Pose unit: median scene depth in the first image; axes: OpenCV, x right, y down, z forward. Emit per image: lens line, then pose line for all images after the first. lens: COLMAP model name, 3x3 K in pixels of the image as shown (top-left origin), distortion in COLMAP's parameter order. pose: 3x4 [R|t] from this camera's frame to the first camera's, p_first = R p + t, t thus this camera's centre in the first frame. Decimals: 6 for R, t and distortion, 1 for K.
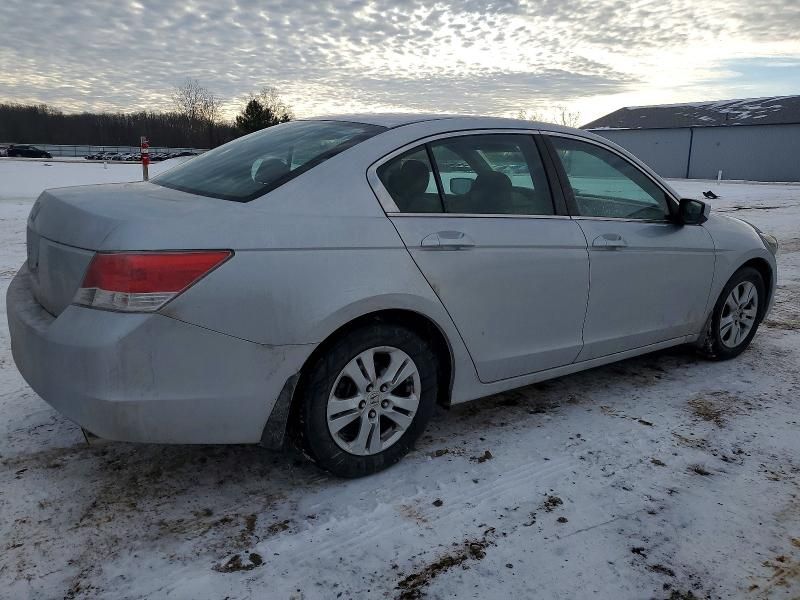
lens RADIAL K [[618.9, 0, 394.7], [0, 618.9, 298.2], [0, 0, 1]] dist [0.024302, -0.004599]
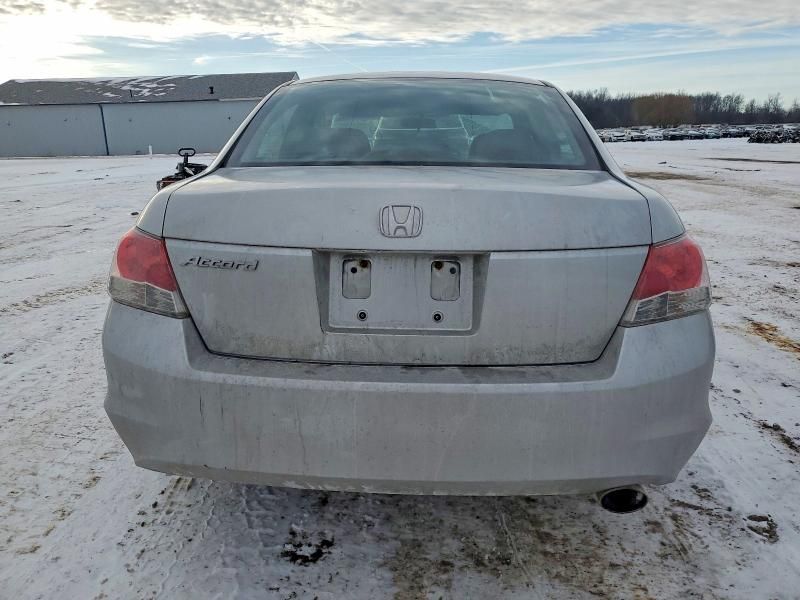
lens RADIAL K [[618.9, 0, 397.3], [0, 618.9, 300.0], [0, 0, 1]] dist [0.024302, -0.004599]
pose [[0.611413, -0.239356, 0.754244, -1.098295], [0.211991, 0.967860, 0.135300, -0.154014], [-0.762387, 0.077168, 0.642503, 0.681633]]
